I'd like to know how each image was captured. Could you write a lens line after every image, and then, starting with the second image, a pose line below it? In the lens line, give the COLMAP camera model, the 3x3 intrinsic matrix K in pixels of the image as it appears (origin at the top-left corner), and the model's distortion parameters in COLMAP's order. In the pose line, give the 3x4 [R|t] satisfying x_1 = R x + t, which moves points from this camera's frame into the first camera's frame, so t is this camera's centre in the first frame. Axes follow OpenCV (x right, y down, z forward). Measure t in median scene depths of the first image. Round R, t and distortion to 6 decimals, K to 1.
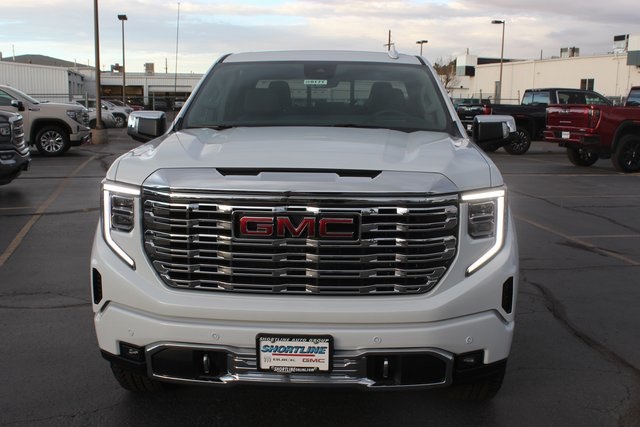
lens RADIAL K [[773.0, 0, 320.0], [0, 773.0, 213.5], [0, 0, 1]] dist [-0.105351, -0.030708]
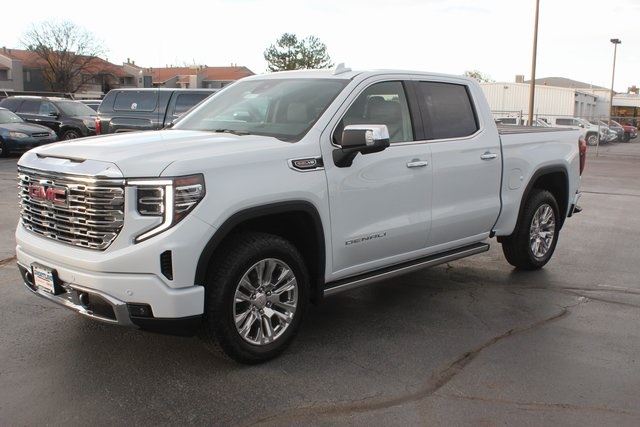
lens RADIAL K [[724.8, 0, 320.0], [0, 724.8, 213.5], [0, 0, 1]] dist [0.007407, -0.513335]
pose [[0.730727, 0.085921, -0.677242, 1.213356], [-0.098671, 0.994924, 0.019762, -0.023252], [0.675502, 0.052384, 0.735495, 0.304945]]
